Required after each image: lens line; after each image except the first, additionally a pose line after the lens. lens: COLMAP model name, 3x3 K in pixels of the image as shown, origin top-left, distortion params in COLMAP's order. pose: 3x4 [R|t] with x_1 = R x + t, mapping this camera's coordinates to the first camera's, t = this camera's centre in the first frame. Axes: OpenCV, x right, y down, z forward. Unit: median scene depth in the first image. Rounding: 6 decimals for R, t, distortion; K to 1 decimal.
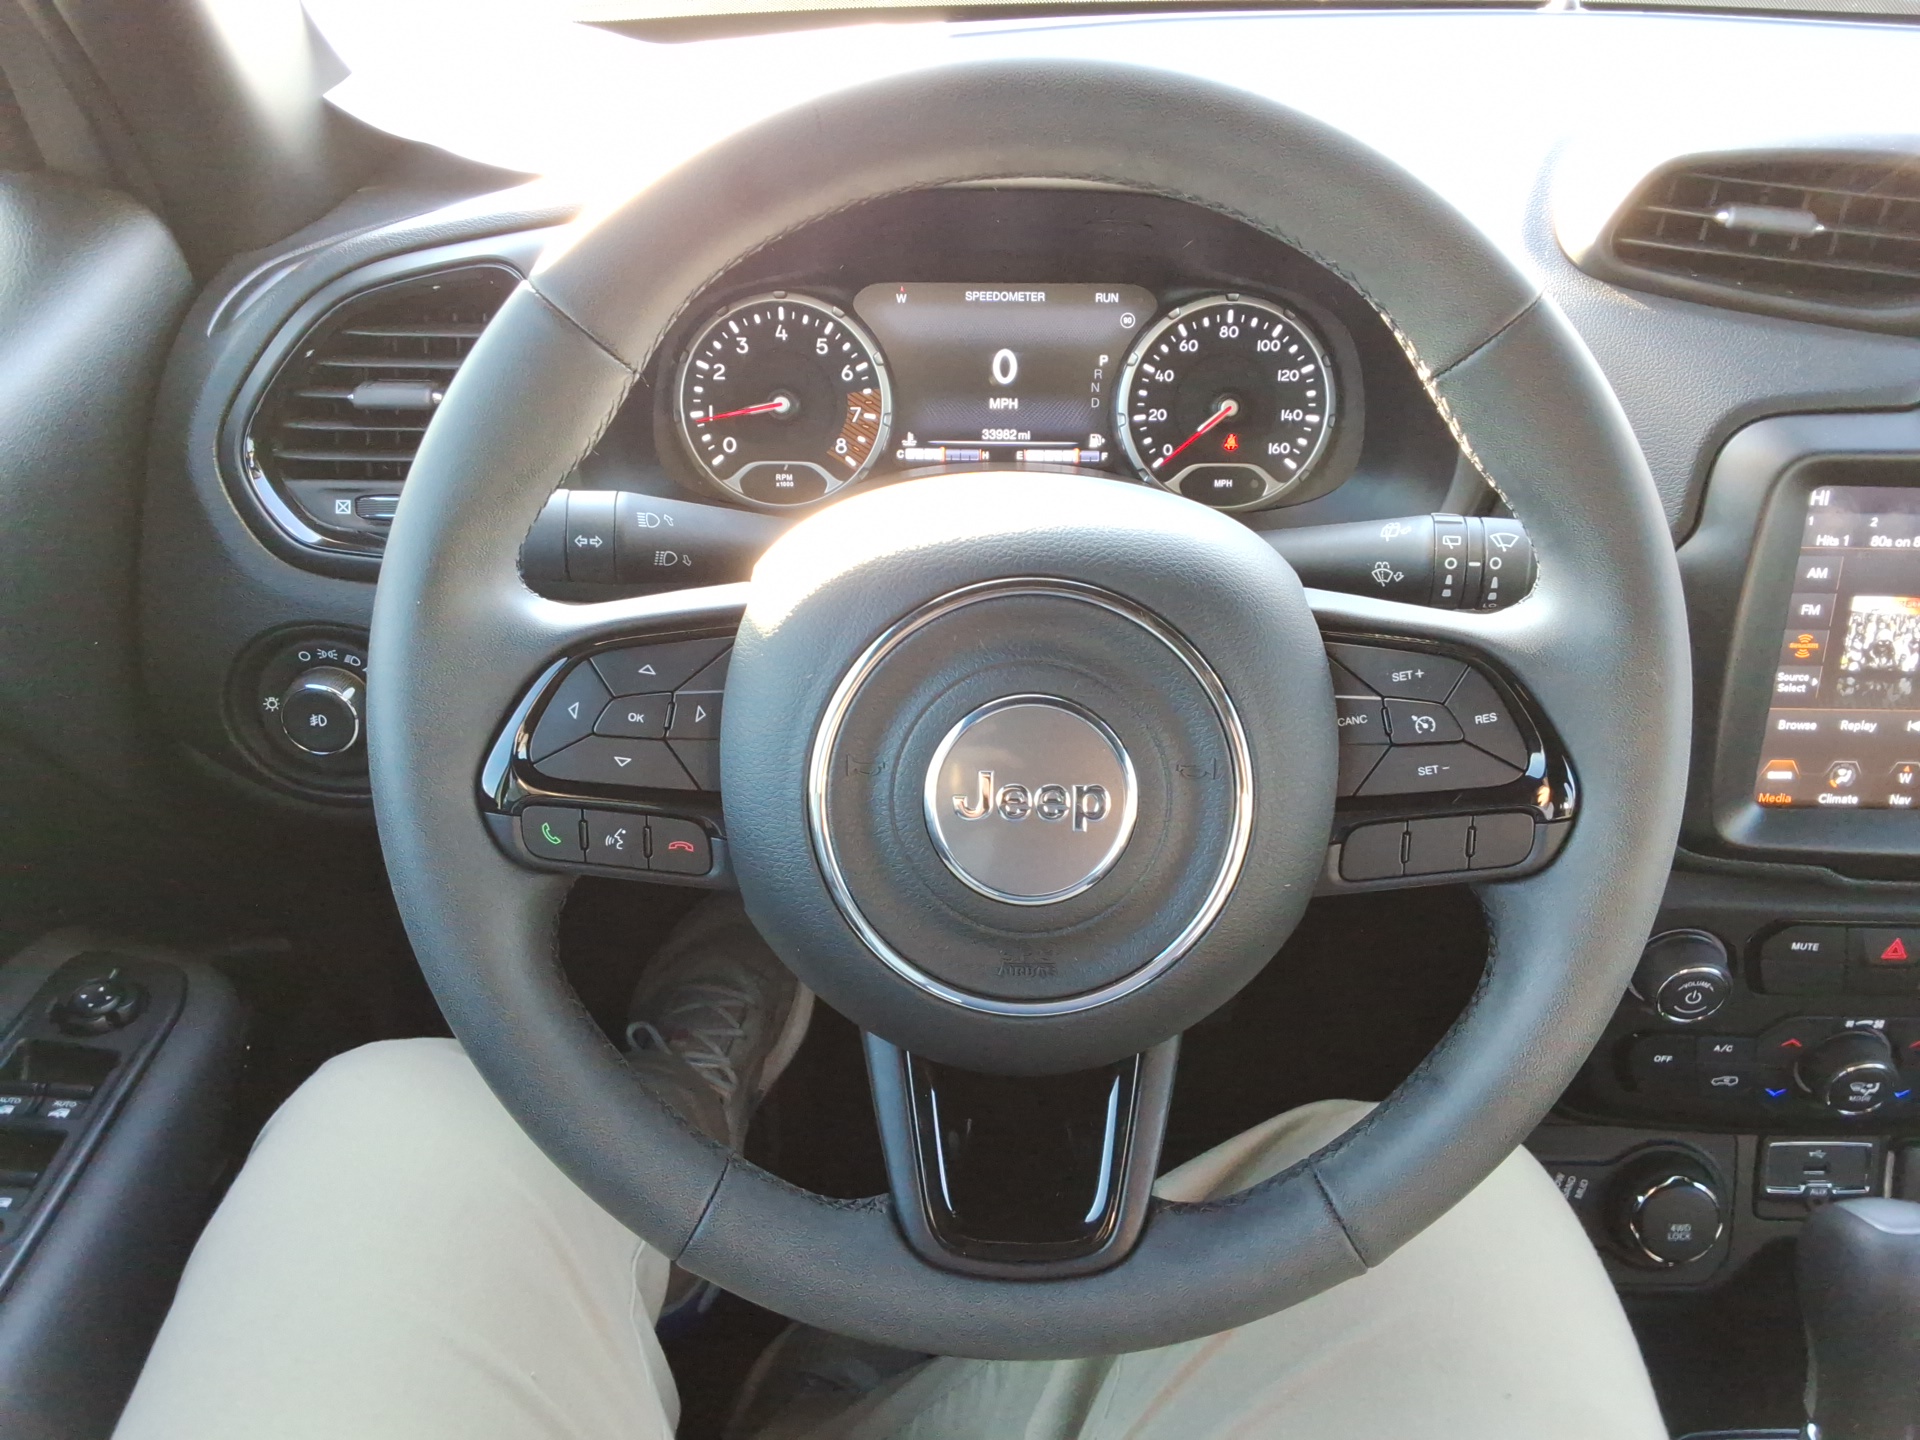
lens RADIAL K [[1544.2, 0, 970.3], [0, 1544.2, 721.9], [0, 0, 1]] dist [0.088835, -0.132377]
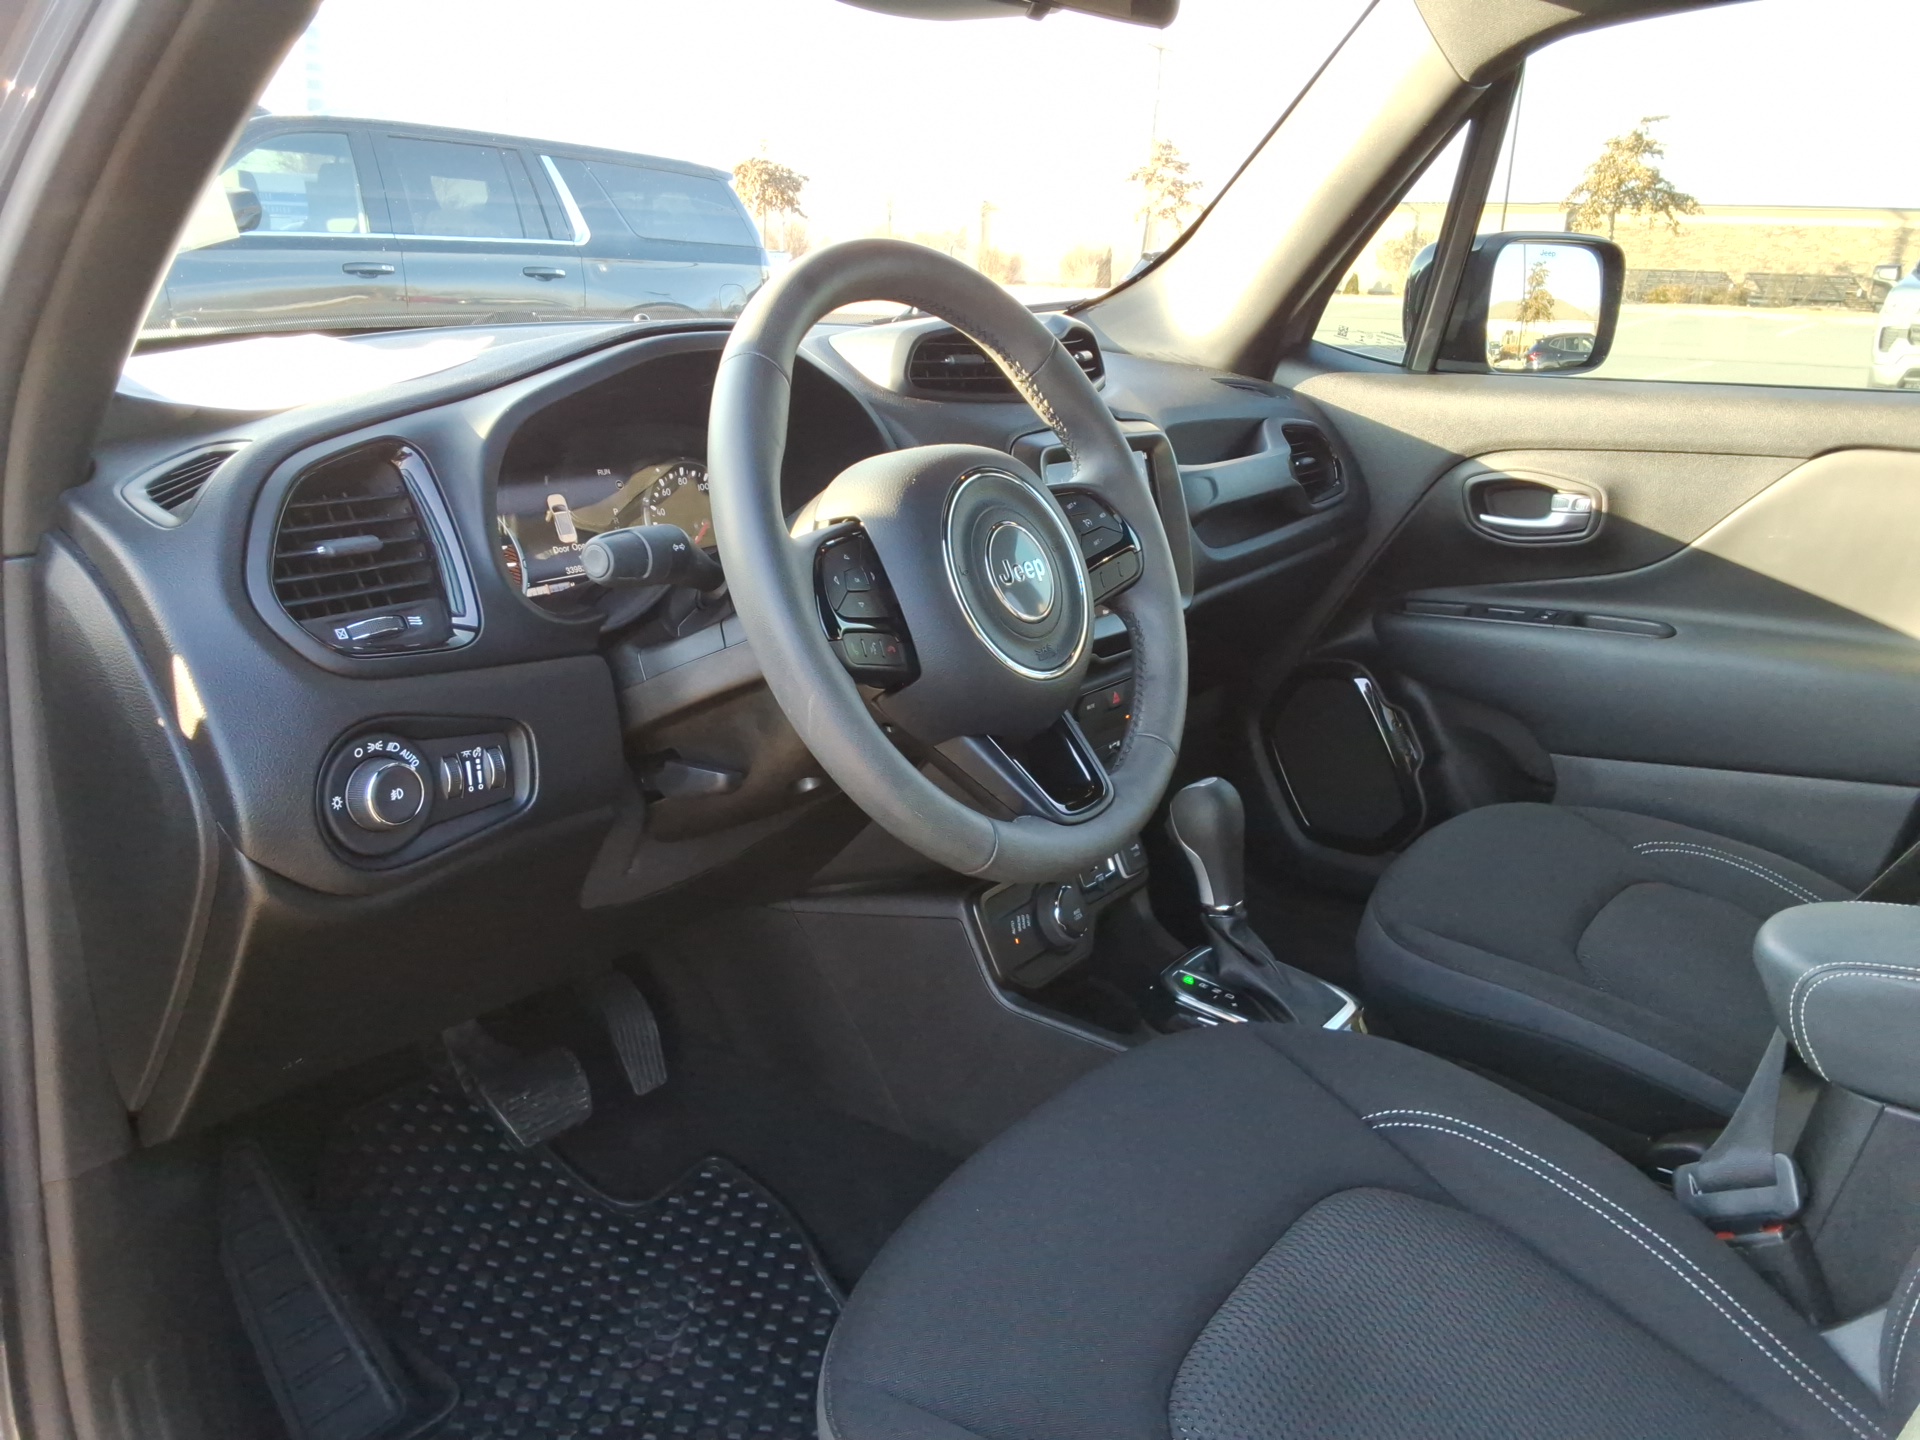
lens RADIAL K [[1544.2, 0, 987.2], [0, 1544.2, 686.2], [0, 0, 1]] dist [0.088835, -0.132377]
pose [[0.585541, -0.214900, 0.781639, -0.985565], [0.429247, 0.900144, -0.074076, 0.192498], [-0.687669, 0.378891, 0.619316, -0.093714]]
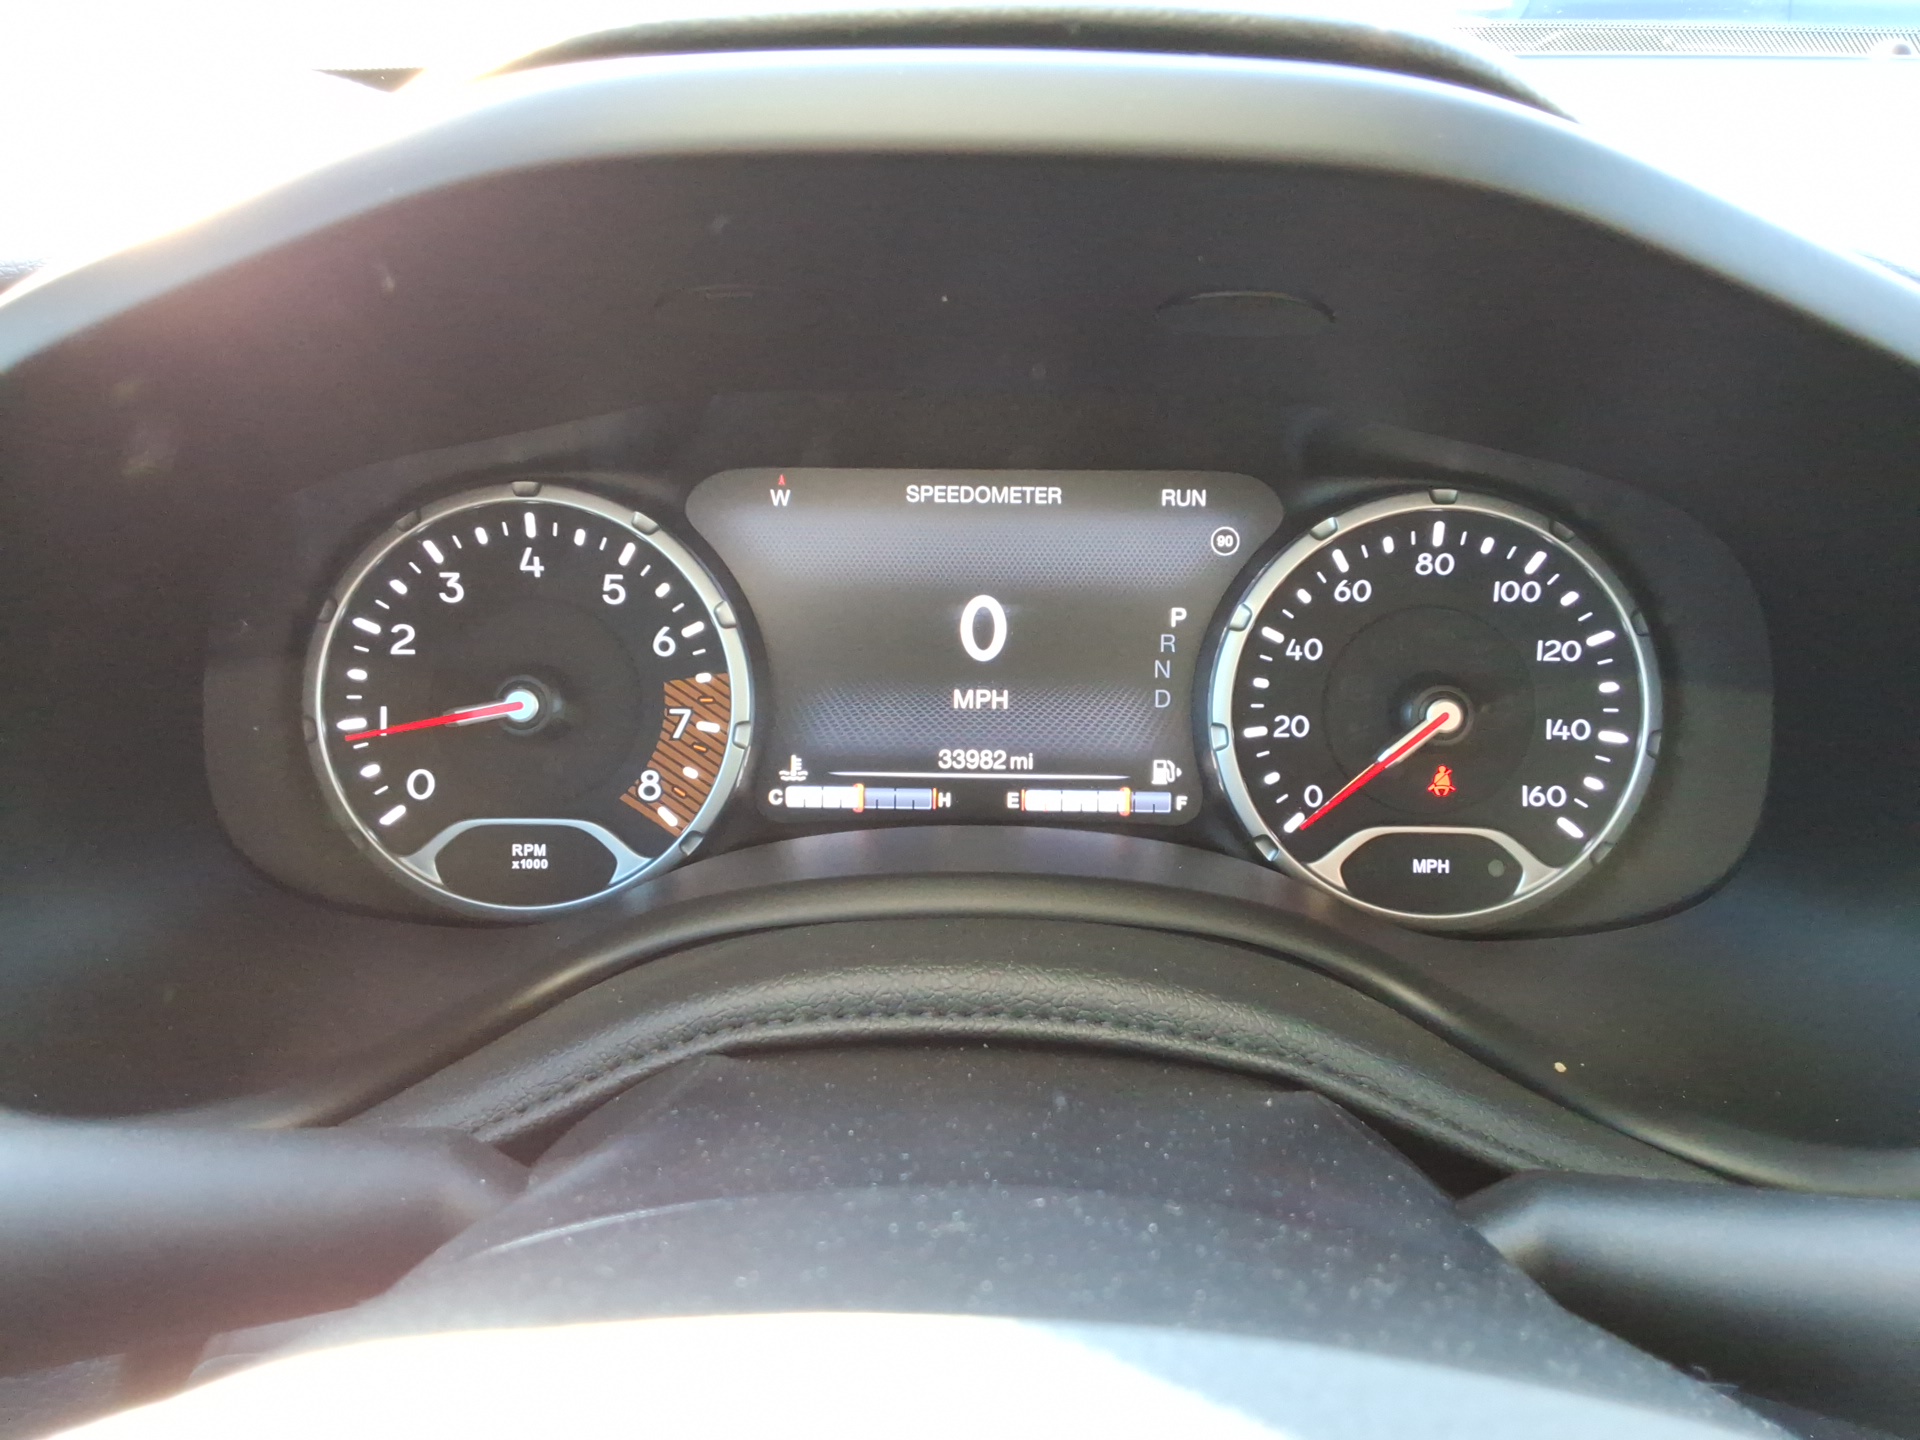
lens RADIAL K [[1544.2, 0, 958.1], [0, 1544.2, 719.4], [0, 0, 1]] dist [0.088835, -0.132377]
pose [[0.999809, 0.005065, -0.018898, 0.026125], [-0.007650, 0.990214, -0.139347, -0.142697], [0.018007, 0.139465, 0.990063, 0.556314]]
